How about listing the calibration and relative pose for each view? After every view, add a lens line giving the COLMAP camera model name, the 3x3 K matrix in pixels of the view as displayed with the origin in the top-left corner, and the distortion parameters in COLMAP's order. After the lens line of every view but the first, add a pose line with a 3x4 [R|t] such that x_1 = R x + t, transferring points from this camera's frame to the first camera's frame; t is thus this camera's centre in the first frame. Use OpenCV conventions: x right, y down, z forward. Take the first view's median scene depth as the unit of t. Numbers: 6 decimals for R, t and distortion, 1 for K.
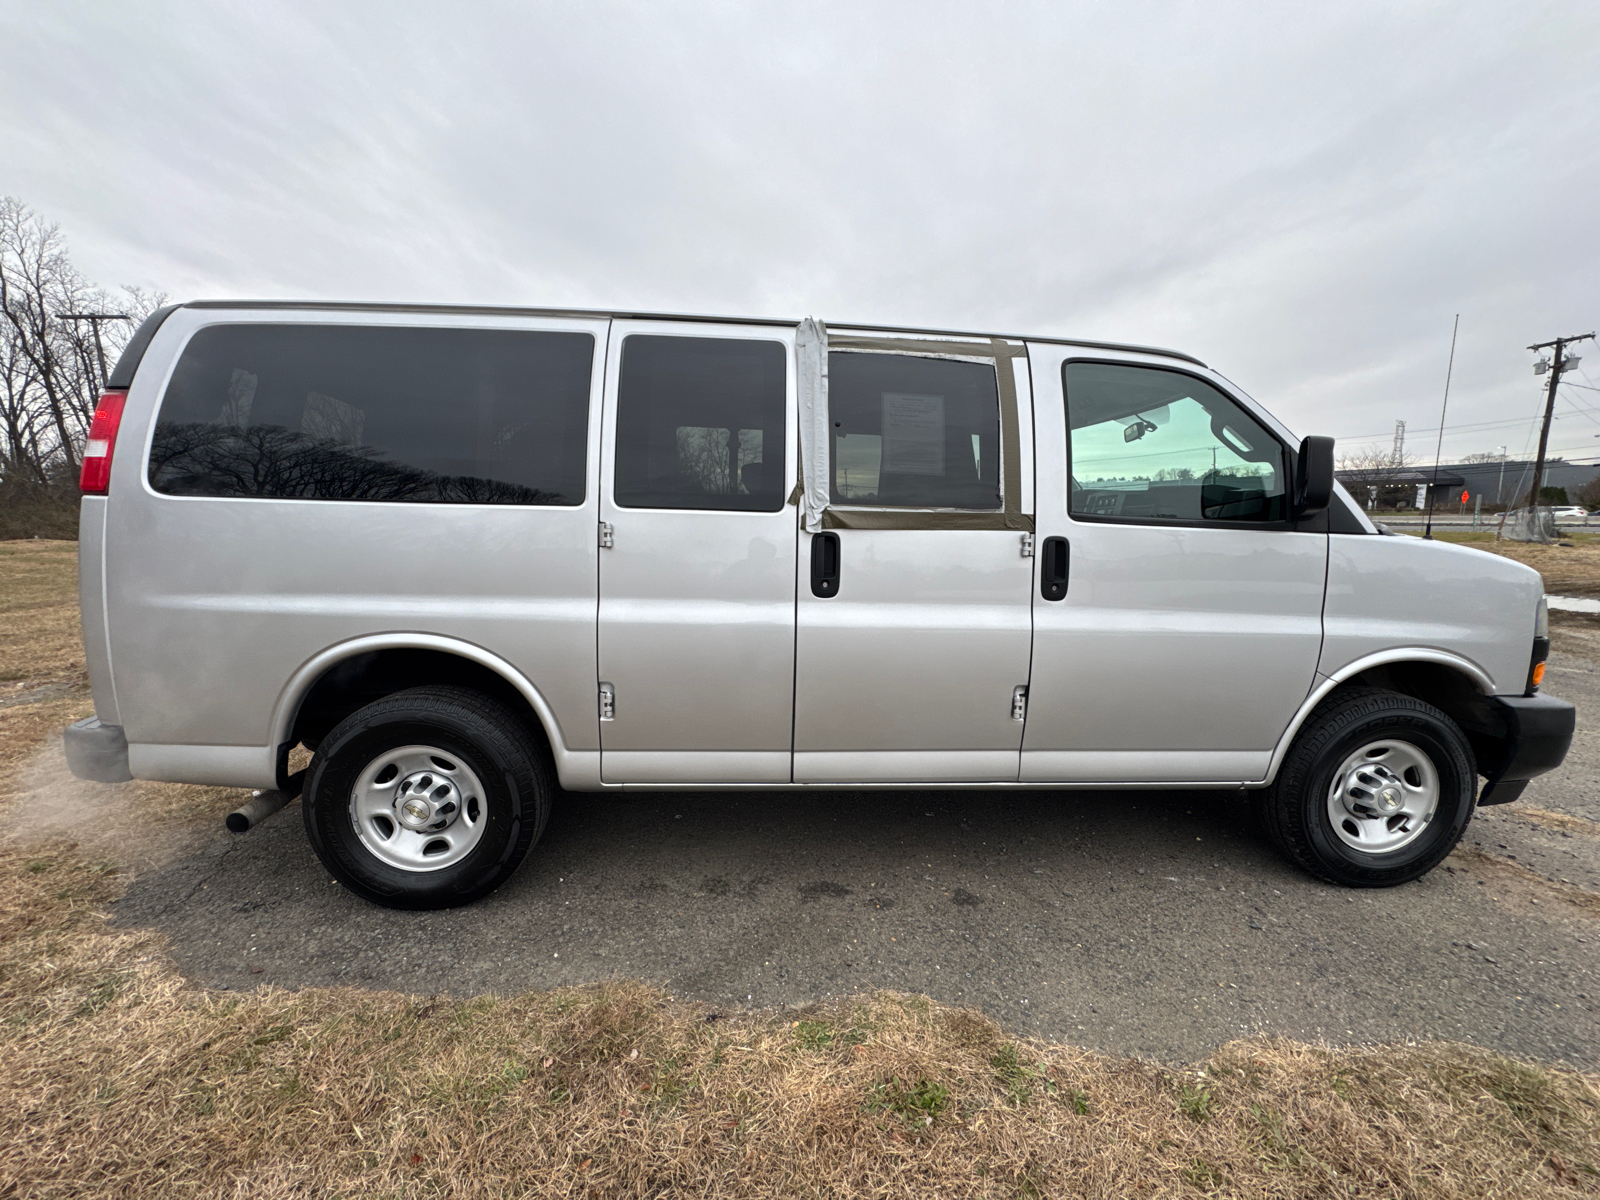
lens RADIAL K [[683.0, 0, 795.3], [0, 683.0, 595.0], [0, 0, 1]] dist [0.001649, 0.000120]
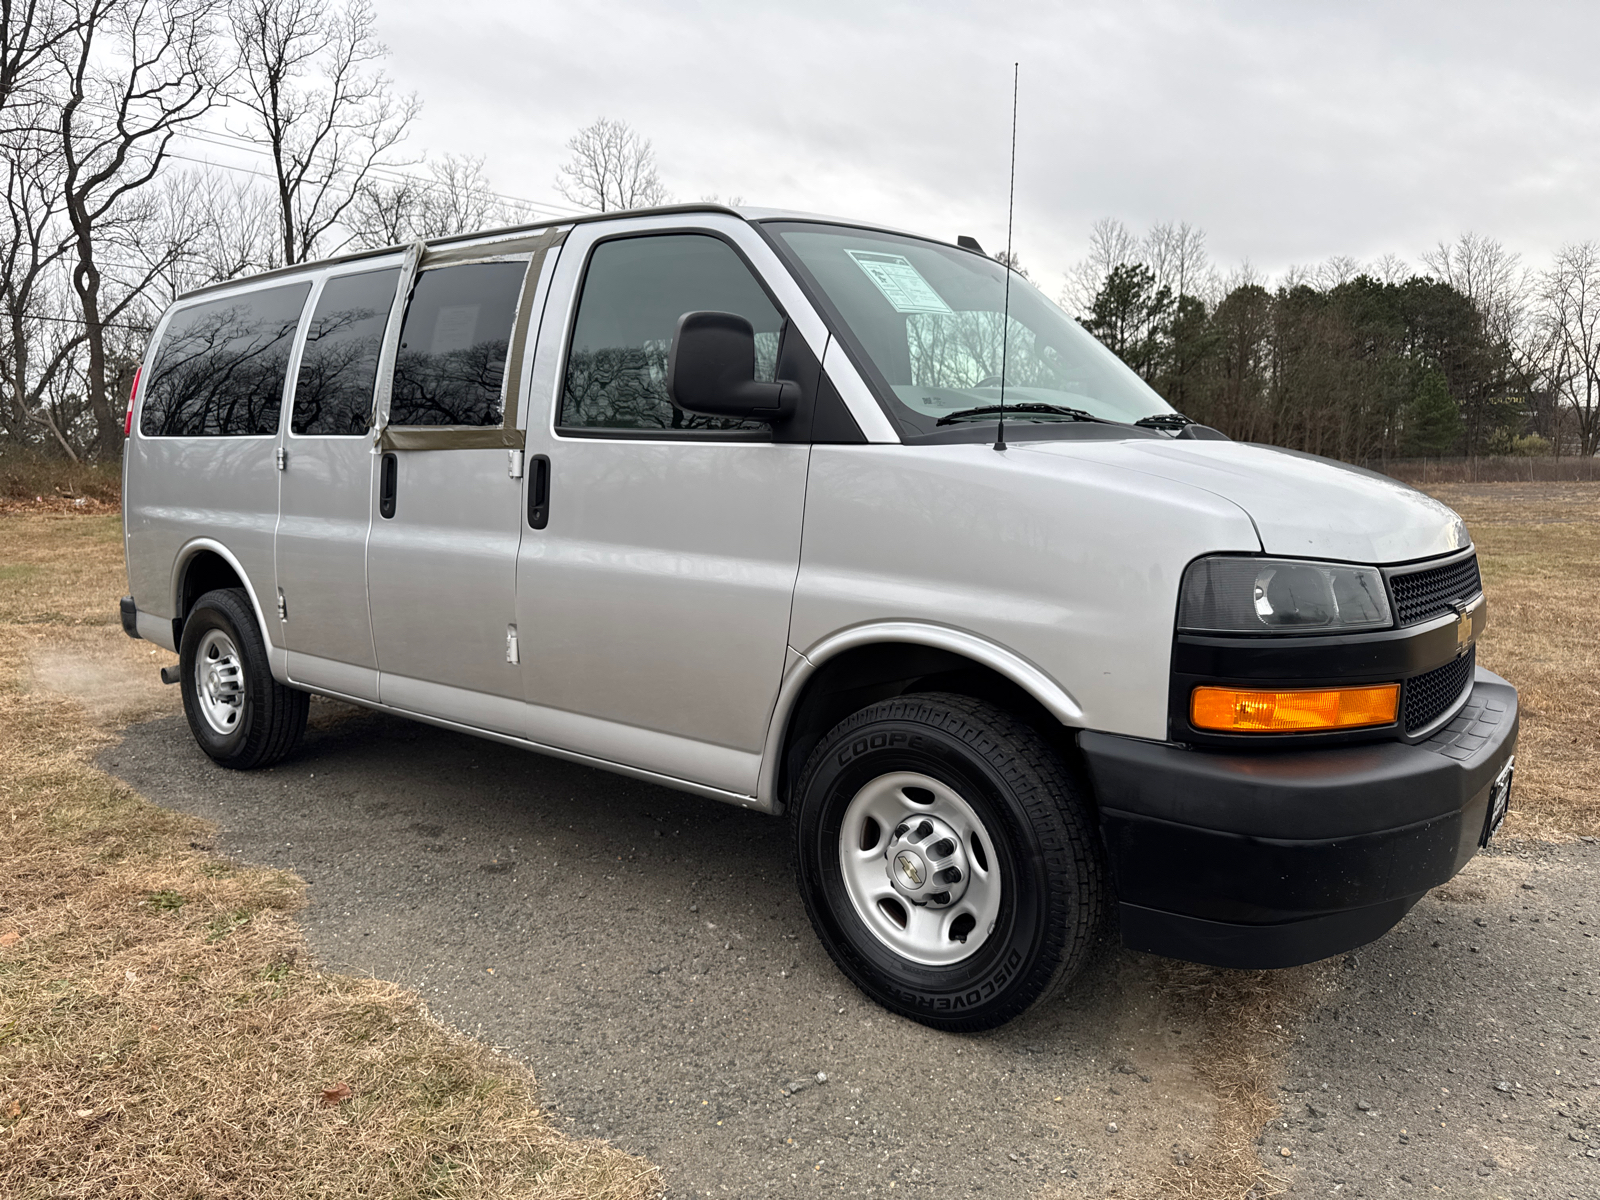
lens RADIAL K [[1166.1, 0, 793.3], [0, 1166.1, 587.9], [0, 0, 1]] dist [0.023310, -0.028008]
pose [[0.726107, 0.060654, -0.684901, 1.571636], [-0.061759, 0.997829, 0.022892, 0.027381], [0.684802, 0.025677, 0.728276, 0.143797]]
